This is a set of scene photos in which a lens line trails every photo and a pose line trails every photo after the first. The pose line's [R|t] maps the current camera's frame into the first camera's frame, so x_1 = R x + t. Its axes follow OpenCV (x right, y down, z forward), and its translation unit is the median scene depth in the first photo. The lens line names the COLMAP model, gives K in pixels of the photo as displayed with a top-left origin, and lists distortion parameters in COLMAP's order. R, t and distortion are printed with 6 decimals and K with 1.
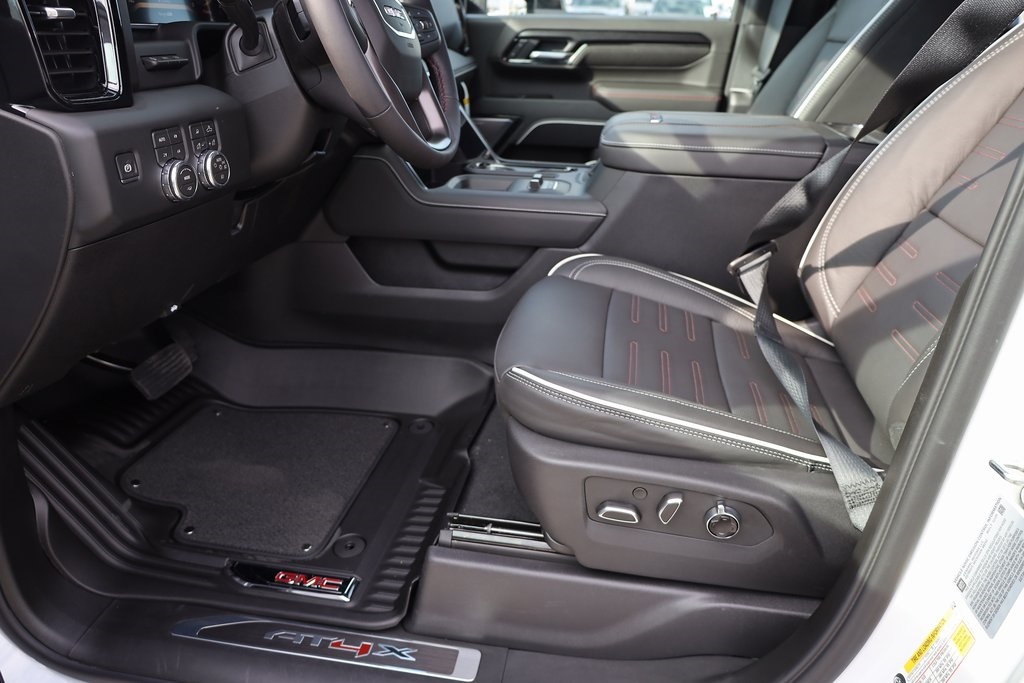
lens RADIAL K [[697.8, 0, 513.7], [0, 697.8, 347.7], [0, 0, 1]] dist [-0.011833, -0.002385]
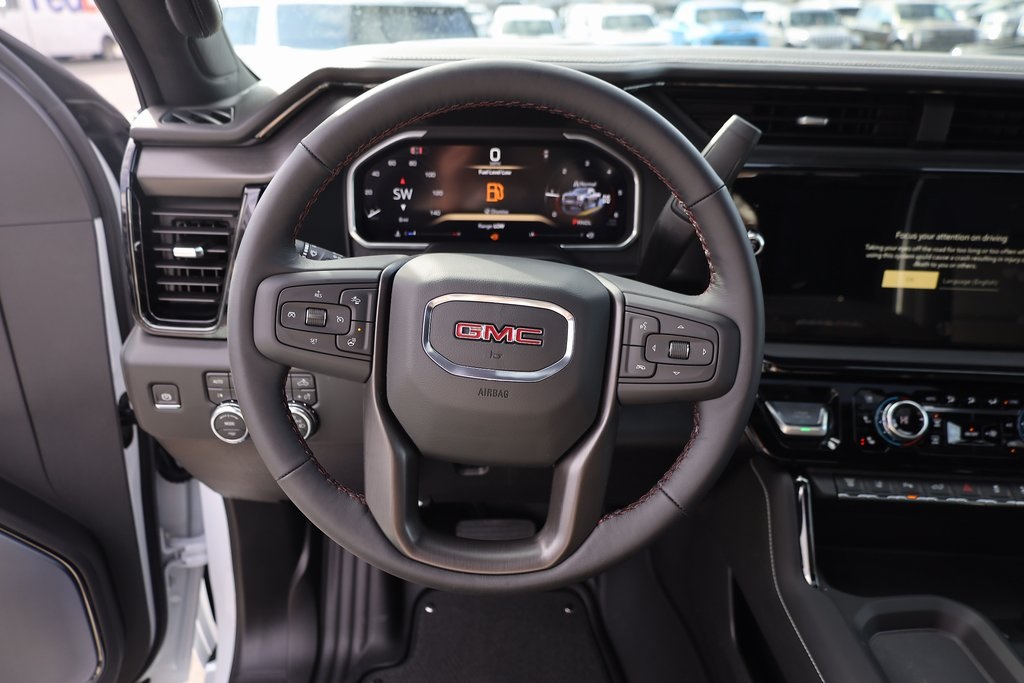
lens RADIAL K [[697.8, 0, 516.1], [0, 697.8, 341.1], [0, 0, 1]] dist [-0.011833, -0.002385]
pose [[0.192750, 0.389685, -0.900551, 0.245422], [-0.415933, 0.863679, 0.284706, -0.457324], [0.888733, 0.319693, 0.328557, 0.590264]]
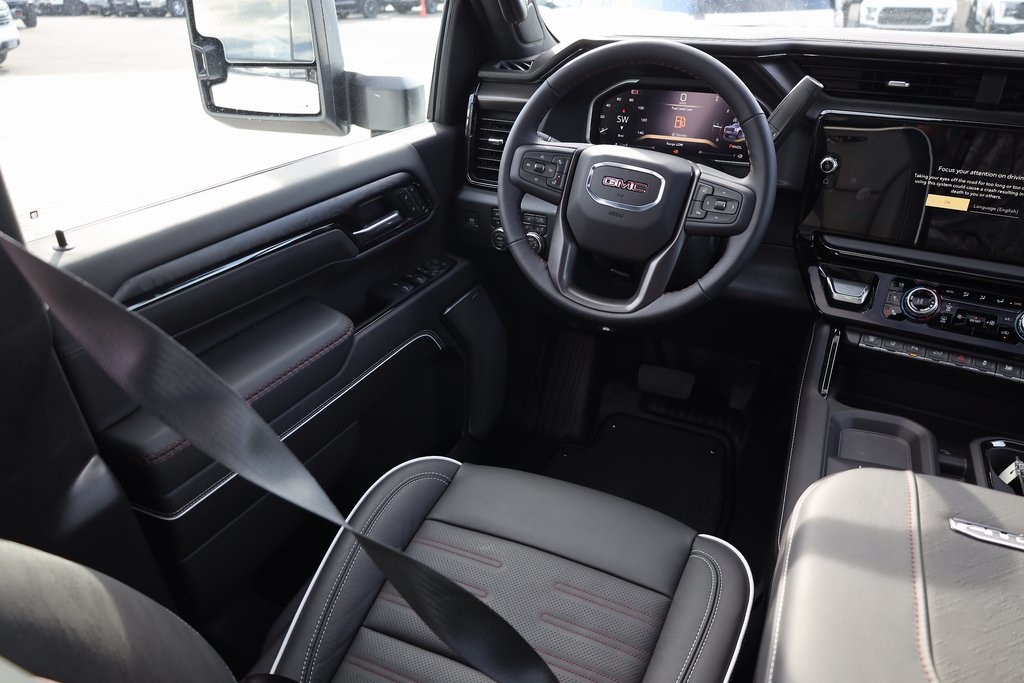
lens RADIAL K [[697.8, 0, 514.3], [0, 697.8, 343.0], [0, 0, 1]] dist [-0.011833, -0.002385]
pose [[-0.273497, 0.430873, -0.859970, 0.652571], [-0.402255, 0.760886, 0.509159, -0.553201], [0.873722, 0.485181, -0.034779, 0.717750]]
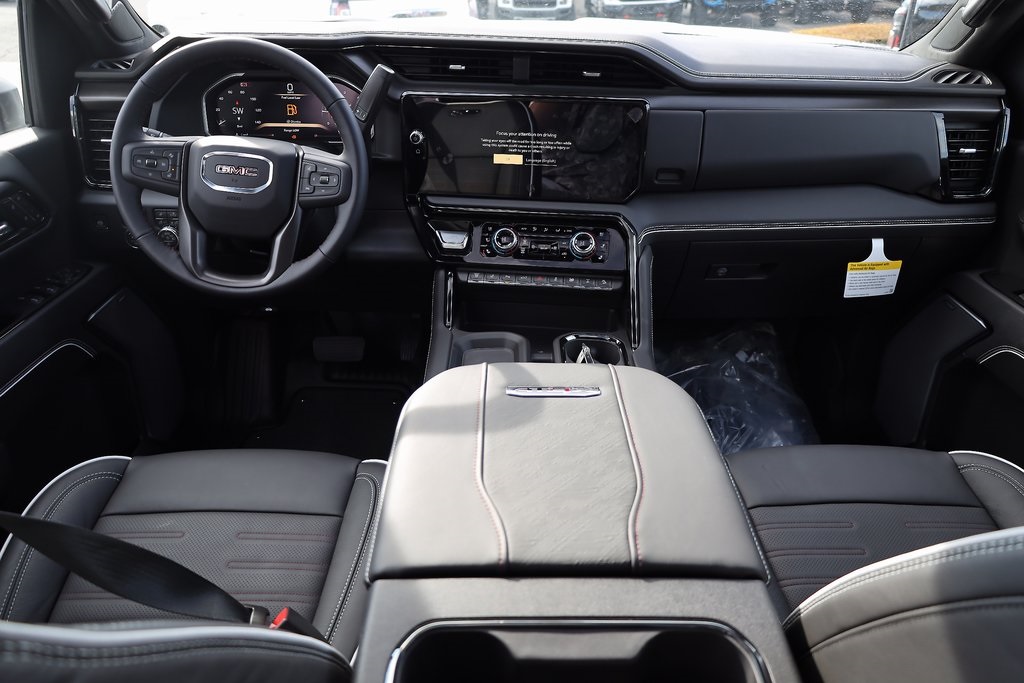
lens RADIAL K [[697.8, 0, 514.8], [0, 697.8, 344.5], [0, 0, 1]] dist [-0.011833, -0.002385]
pose [[0.160852, 0.459544, -0.873468, 0.771667], [-0.420058, 0.832714, 0.360748, -0.614300], [0.893128, 0.308880, 0.326979, 0.803468]]
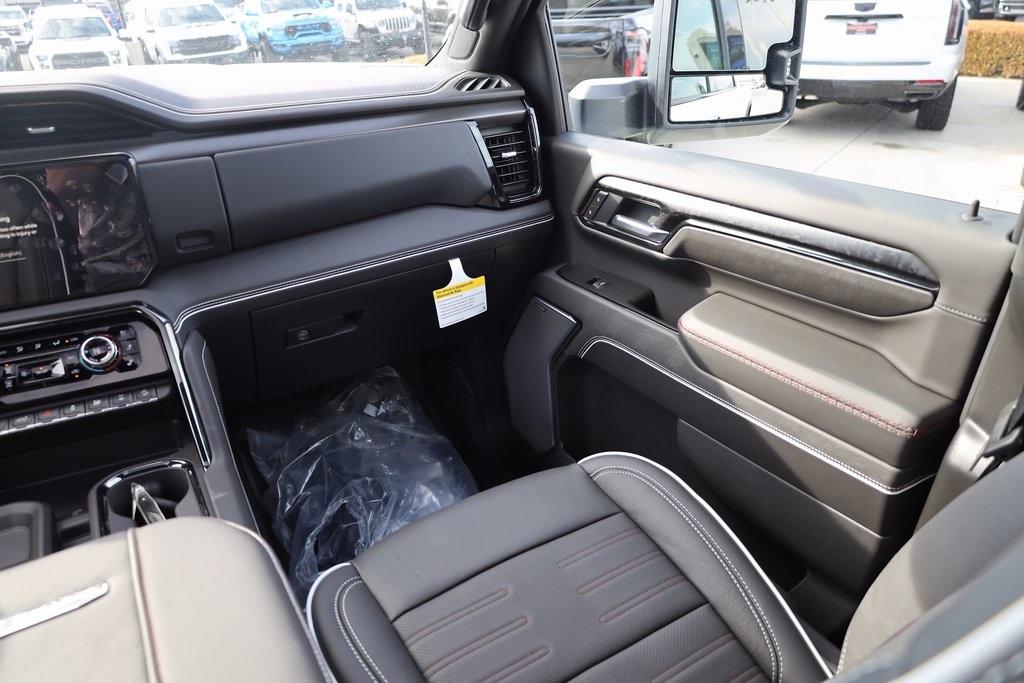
lens RADIAL K [[697.8, 0, 516.0], [0, 697.8, 343.4], [0, 0, 1]] dist [-0.011833, -0.002385]
pose [[0.649483, 0.293779, -0.701332, 0.653416], [-0.273769, 0.950839, 0.144765, -0.651580], [0.709382, 0.097980, 0.697981, 0.969953]]
